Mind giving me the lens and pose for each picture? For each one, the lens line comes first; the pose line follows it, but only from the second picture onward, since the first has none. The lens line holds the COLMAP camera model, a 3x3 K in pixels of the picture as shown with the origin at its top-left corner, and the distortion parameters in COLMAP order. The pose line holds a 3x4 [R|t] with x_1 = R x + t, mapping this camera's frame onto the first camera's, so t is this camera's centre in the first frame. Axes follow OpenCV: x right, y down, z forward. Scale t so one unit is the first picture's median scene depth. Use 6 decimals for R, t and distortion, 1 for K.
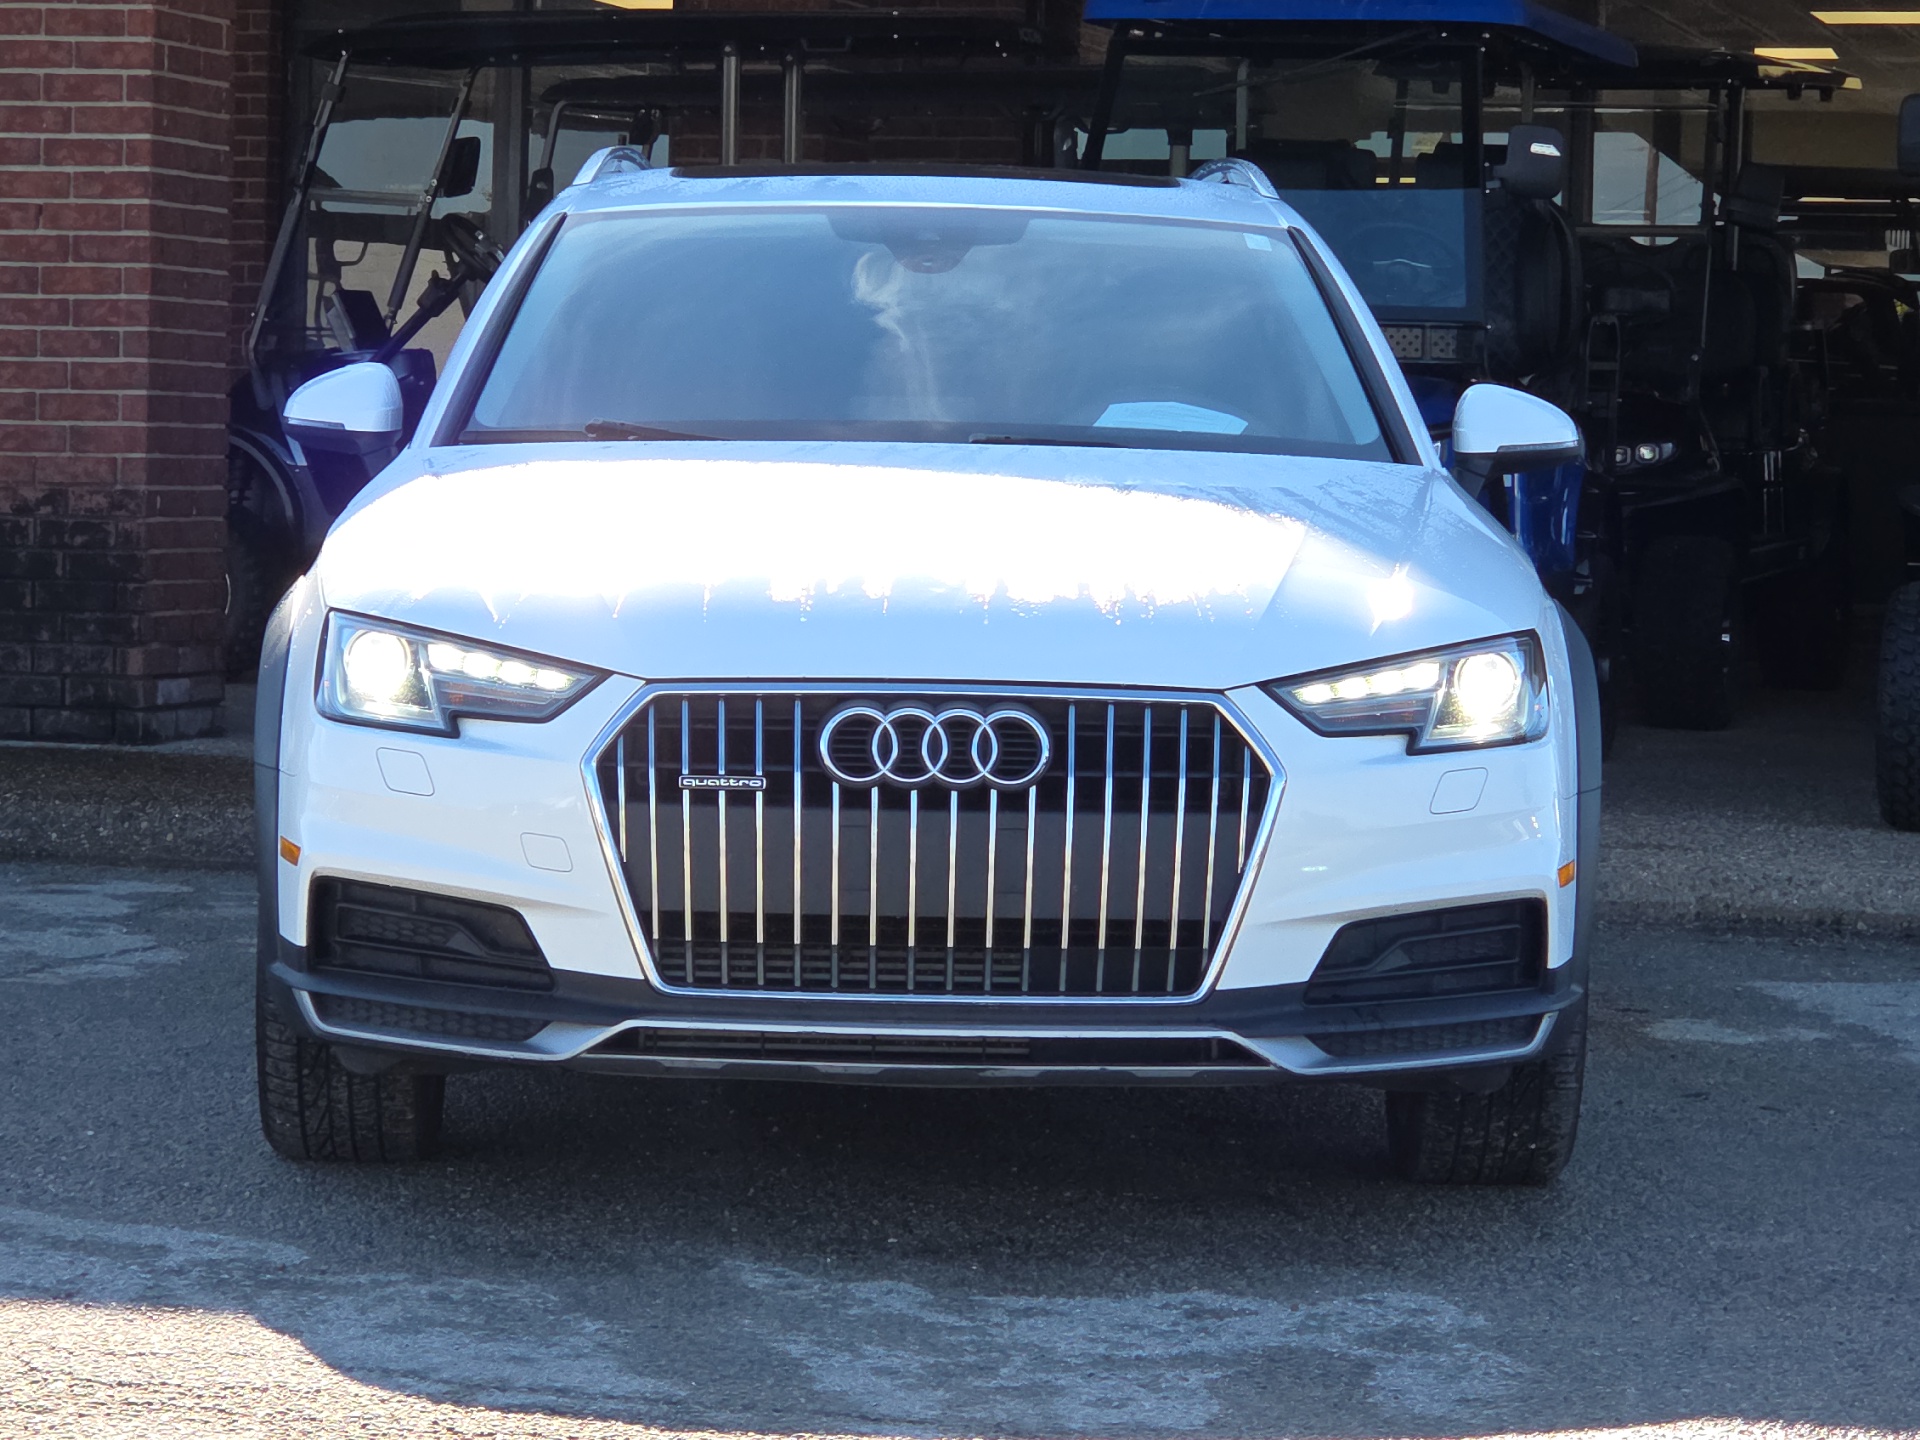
lens RADIAL K [[5740.3, 0, 960.0], [0, 5740.3, 720.0], [0, 0, 1]] dist [-0.630148, 9.805543]
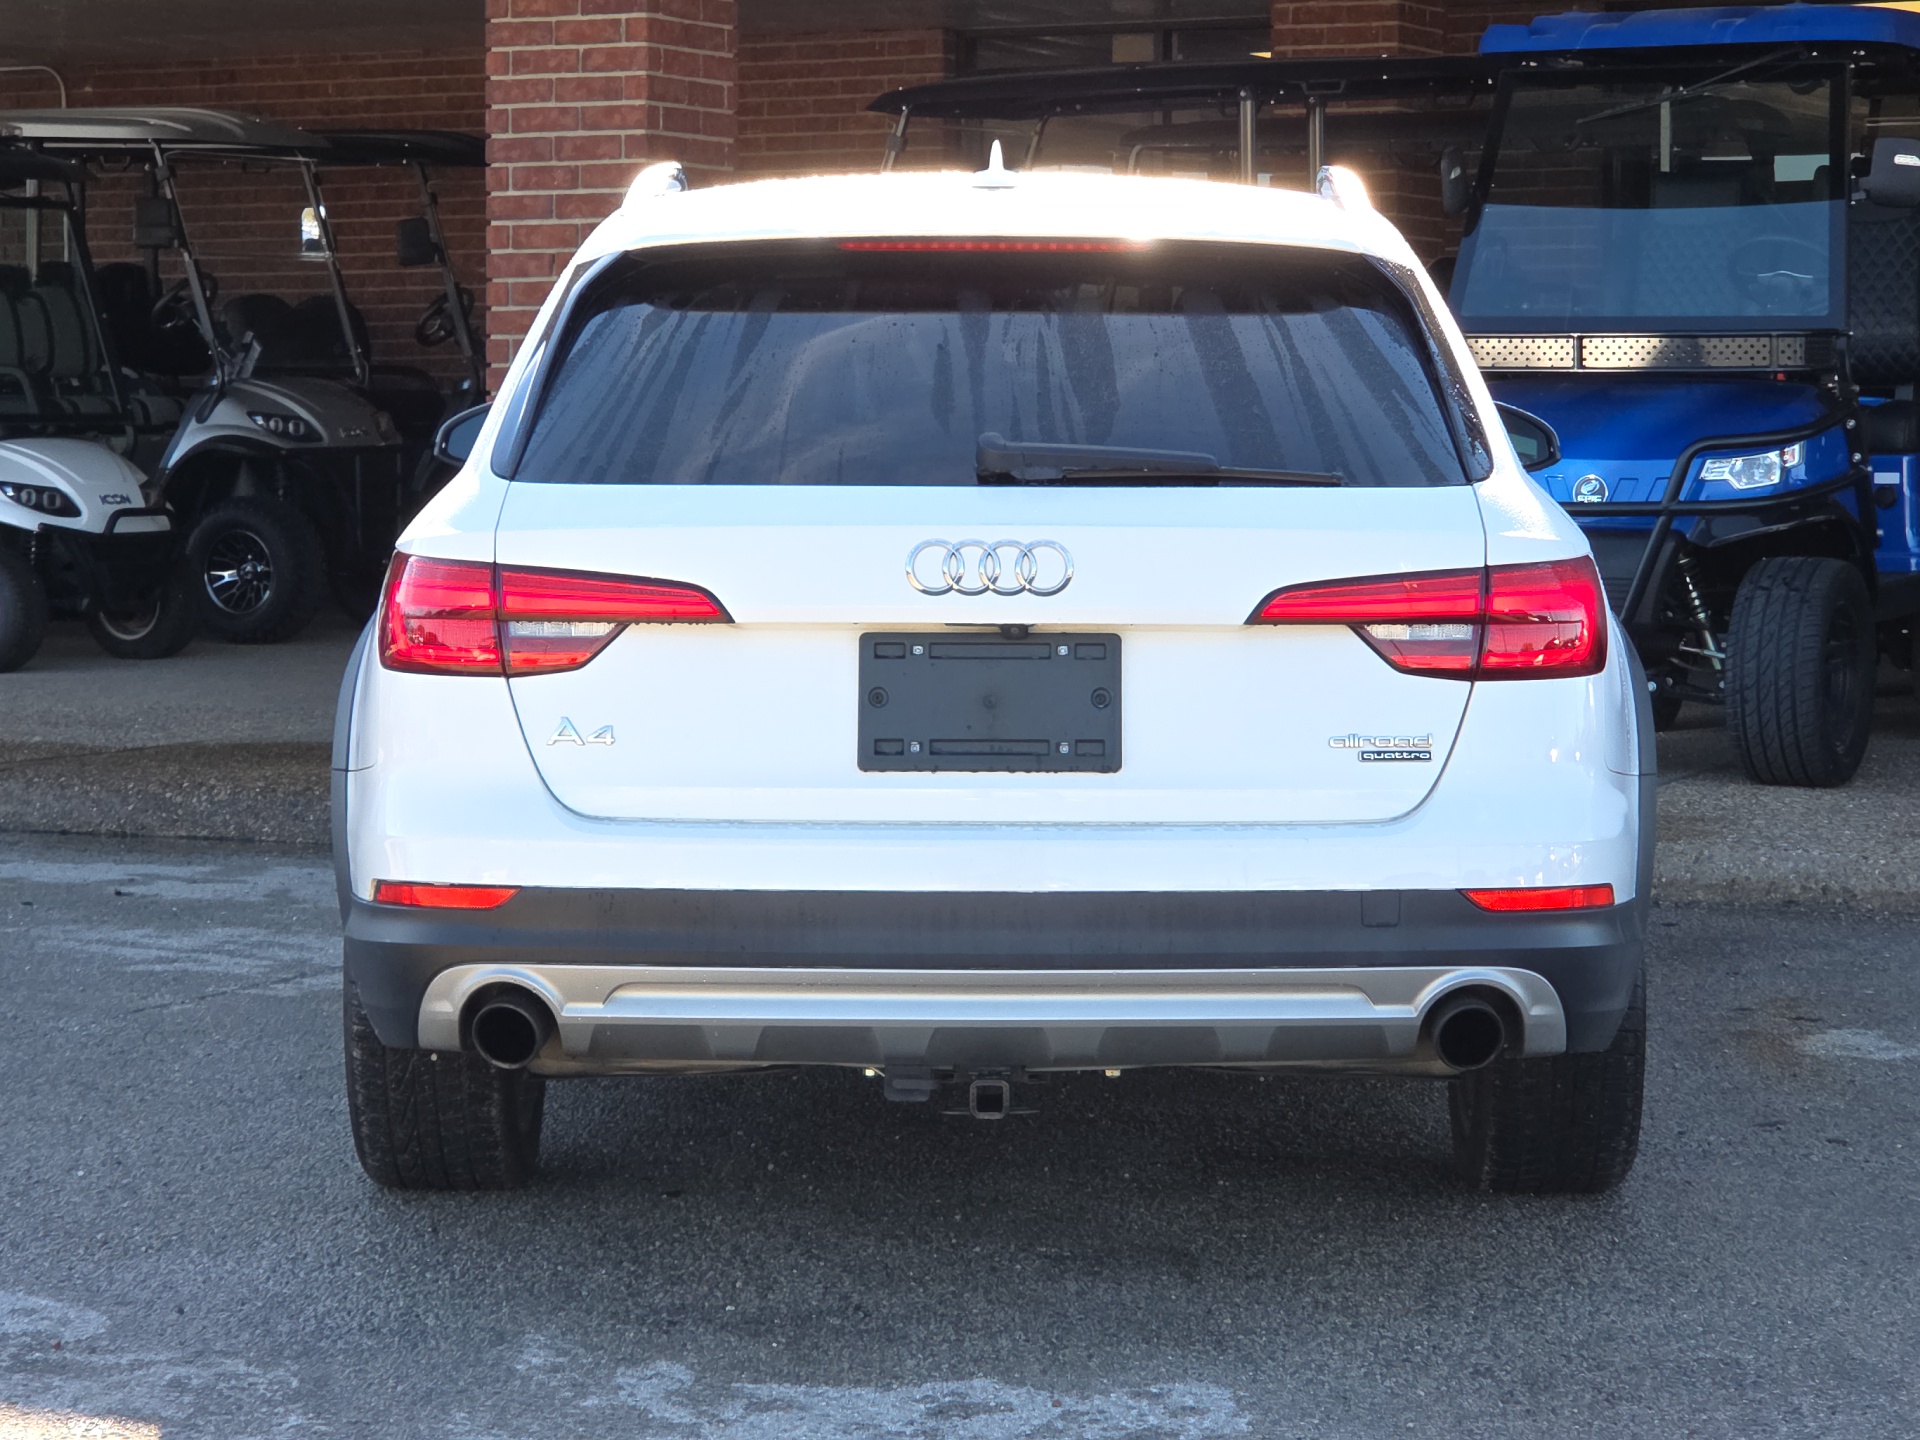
lens RADIAL K [[4775.5, 0, 960.0], [0, 4775.5, 720.0], [0, 0, 1]] dist [-0.363402, 5.085587]
pose [[0.982587, -0.011510, -0.185444, 0.181034], [0.013616, 0.999856, 0.010086, -0.017215], [0.185301, -0.012435, 0.982603, 0.216303]]
